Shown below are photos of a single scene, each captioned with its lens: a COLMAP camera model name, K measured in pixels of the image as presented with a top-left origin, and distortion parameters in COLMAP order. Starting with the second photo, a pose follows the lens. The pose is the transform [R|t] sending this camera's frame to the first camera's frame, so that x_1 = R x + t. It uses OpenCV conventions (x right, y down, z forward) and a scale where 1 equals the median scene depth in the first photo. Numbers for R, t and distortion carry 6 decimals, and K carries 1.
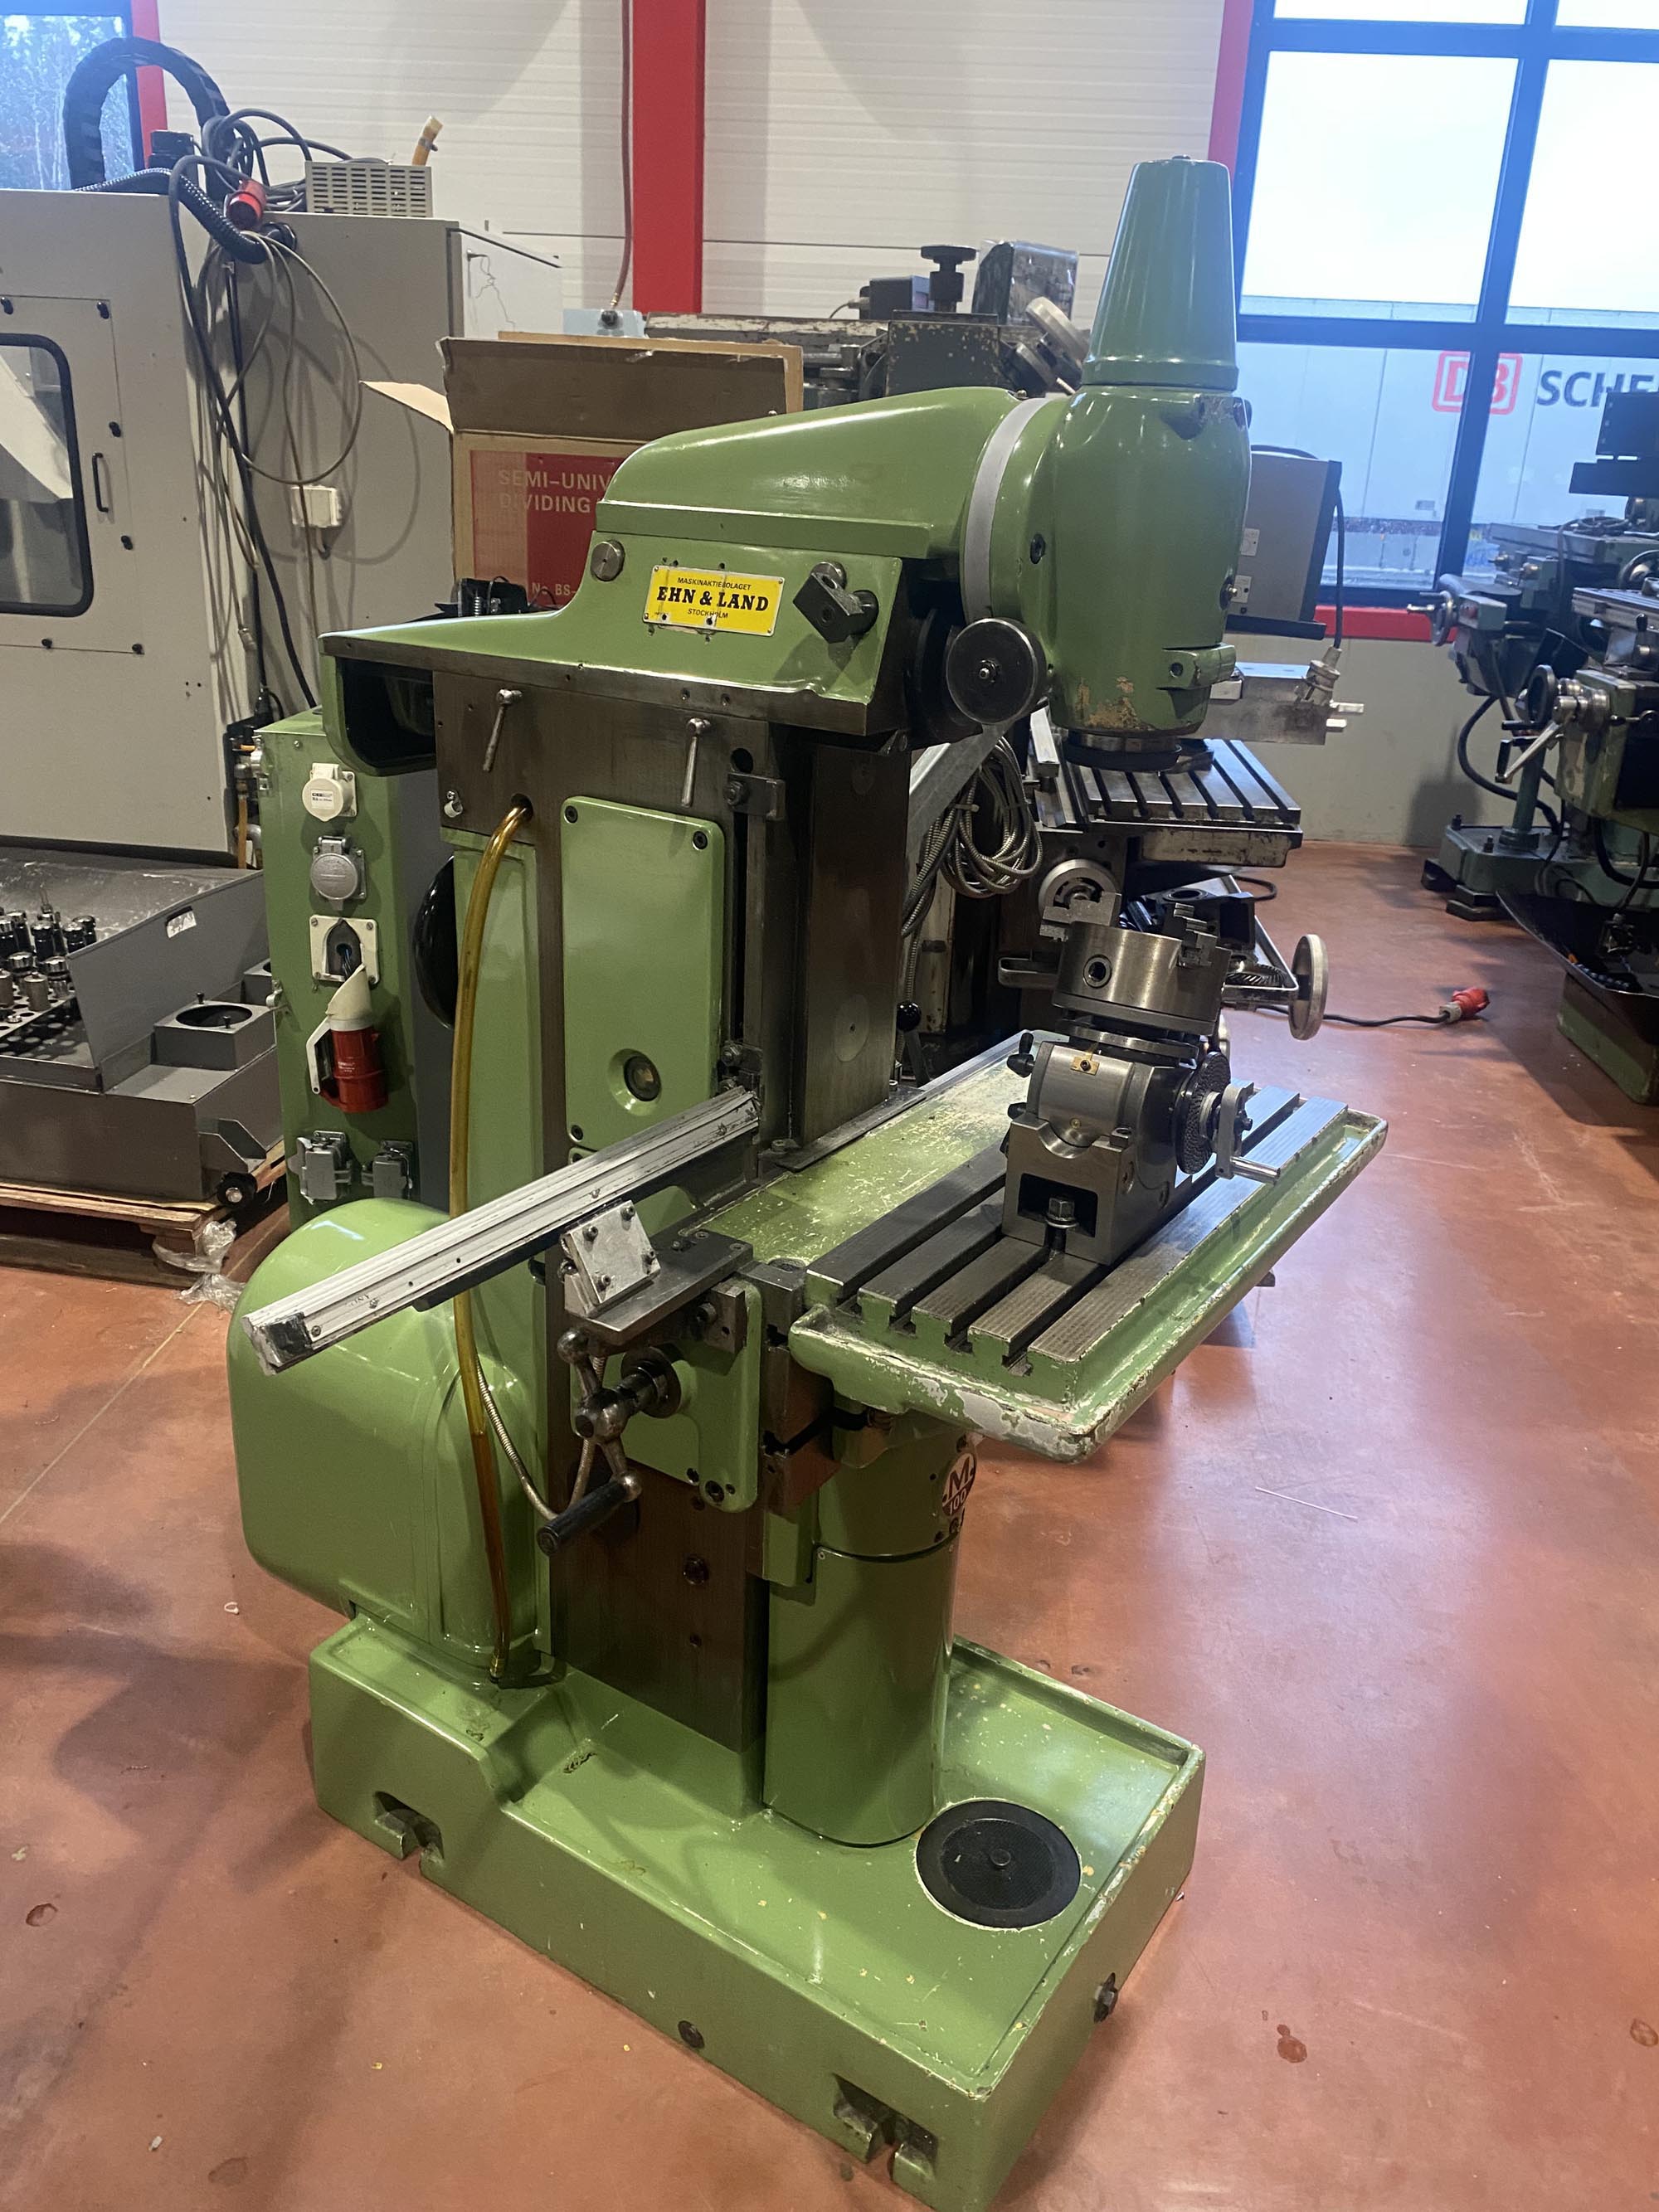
lens RADIAL K [[1675.4, 0, 844.0], [0, 1675.4, 1093.7], [0, 0, 1]] dist [0.030085, -0.021076]
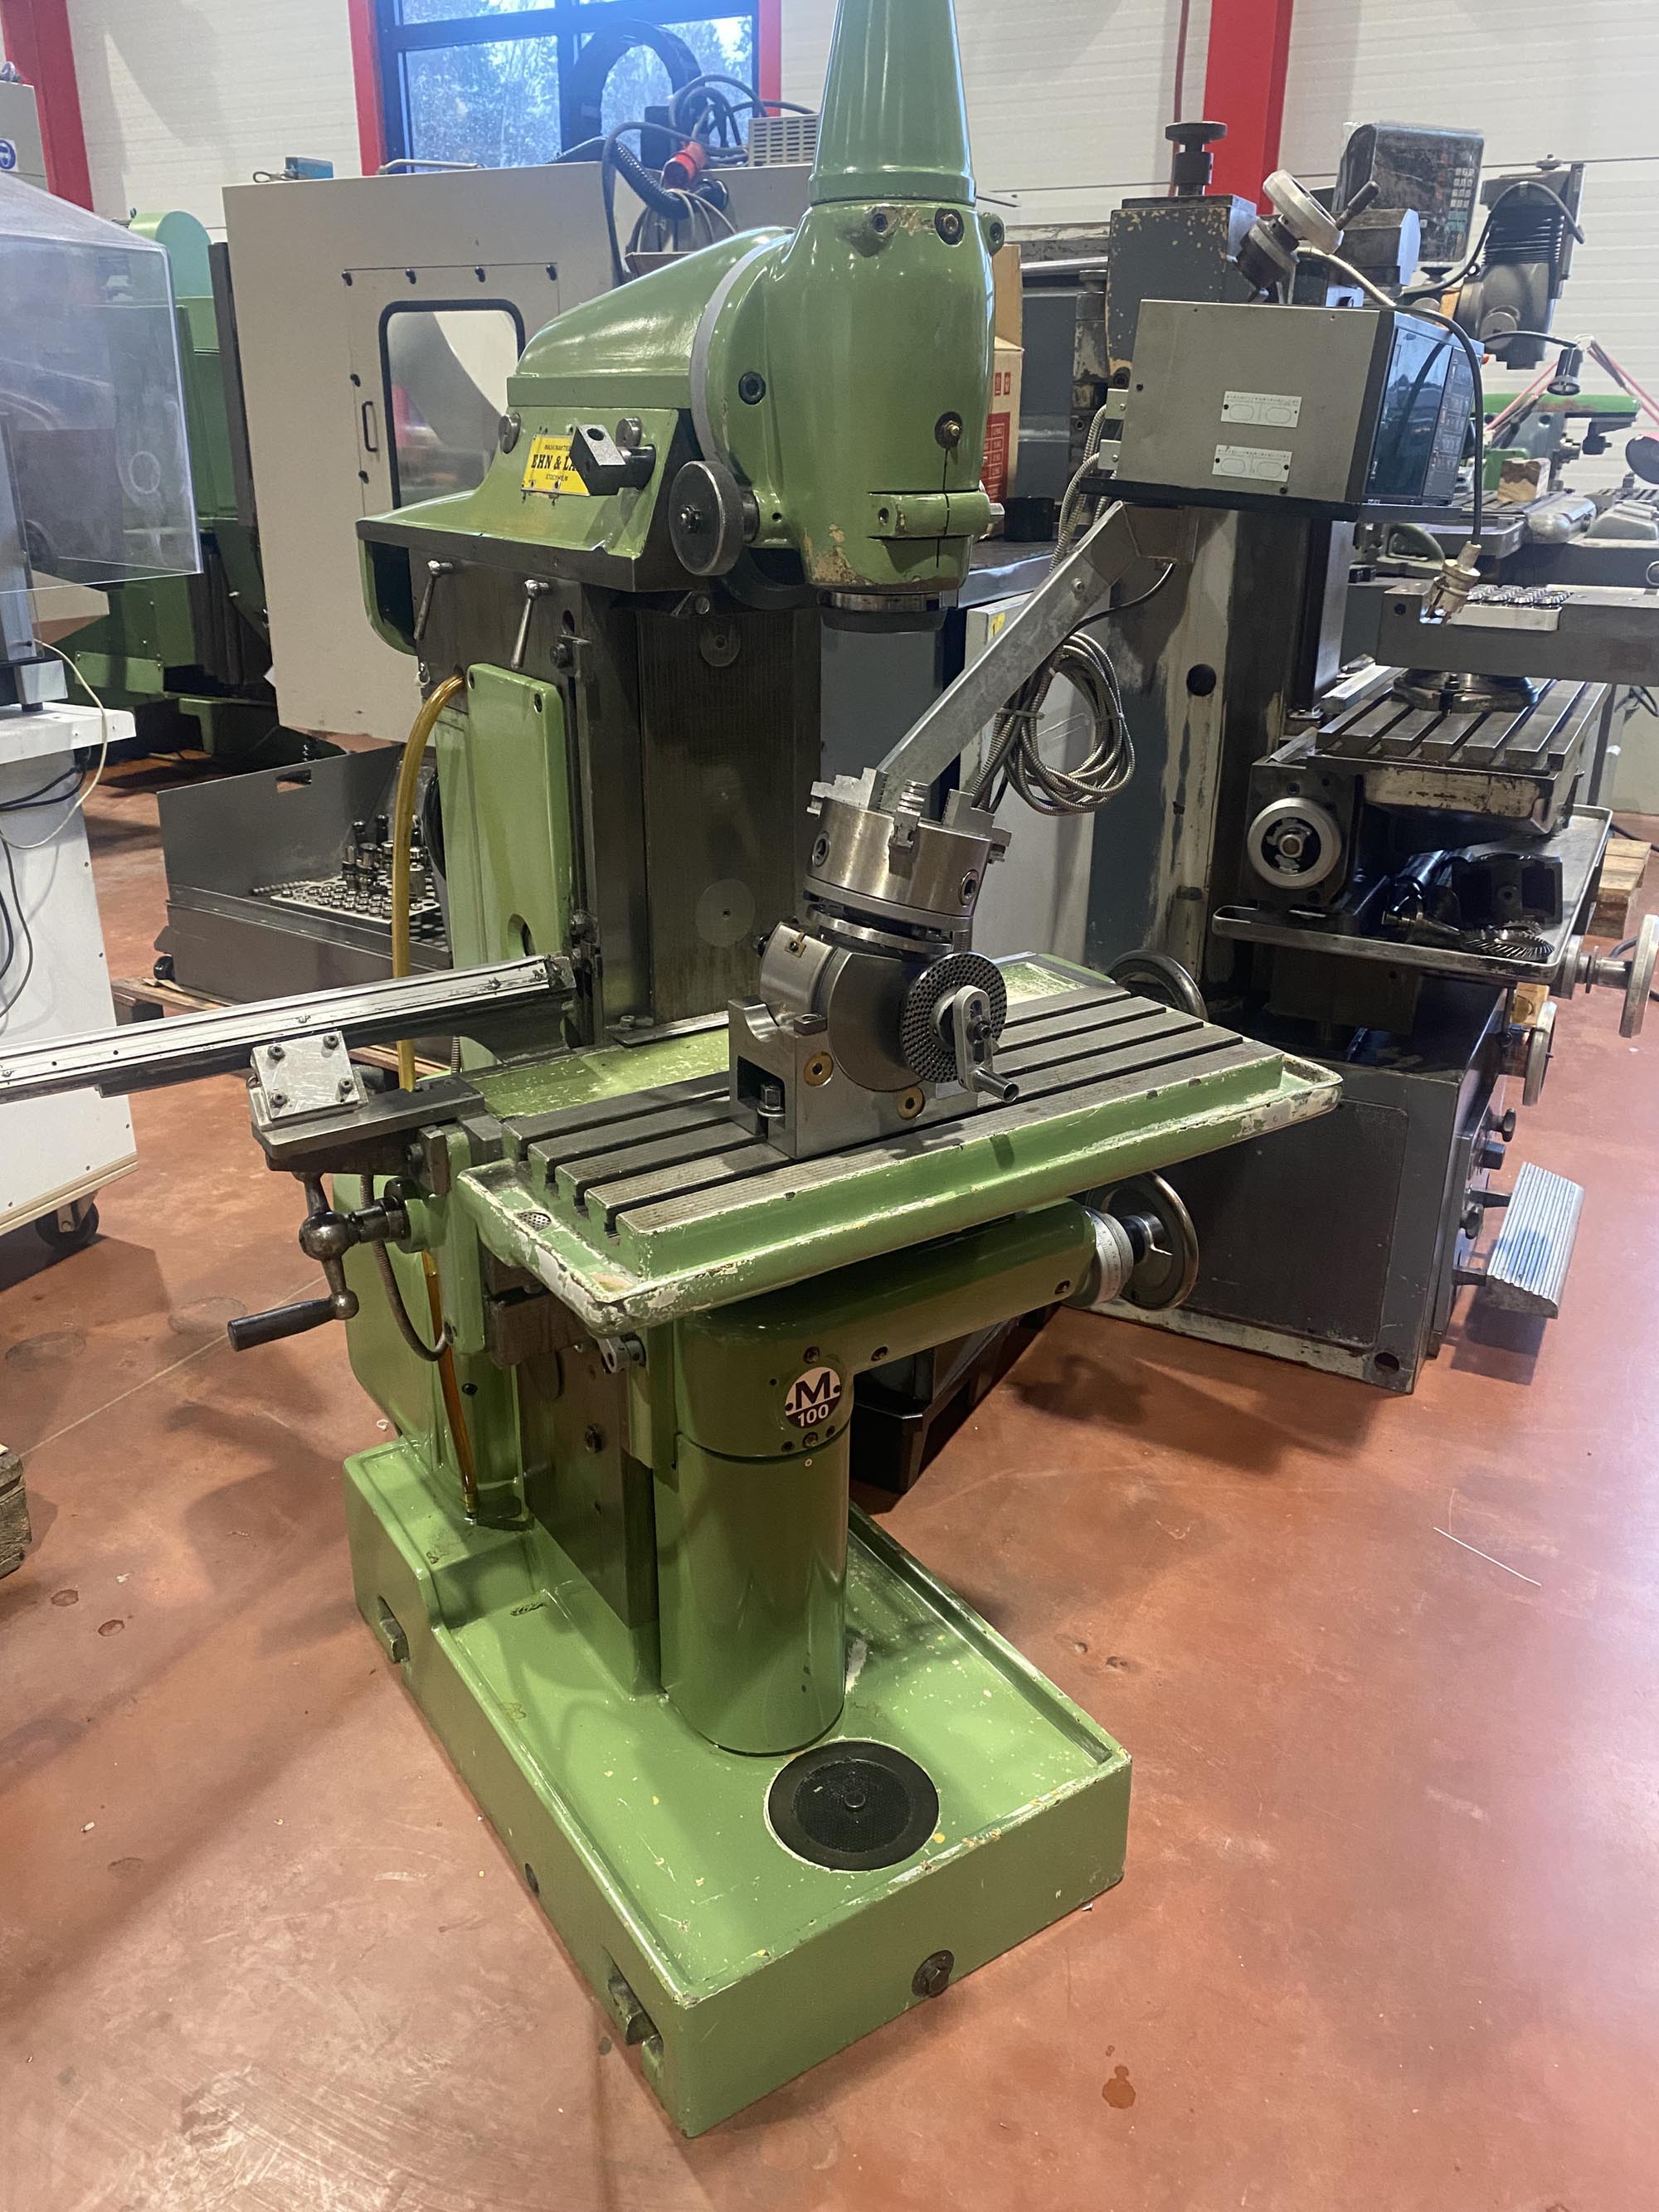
lens RADIAL K [[1675.4, 0, 844.0], [0, 1675.4, 1093.7], [0, 0, 1]] dist [0.030085, -0.021076]
pose [[0.921404, 0.115619, -0.371009, 0.410740], [-0.111718, 0.993222, 0.032070, 0.025177], [0.372202, 0.011898, 0.928075, 0.106744]]
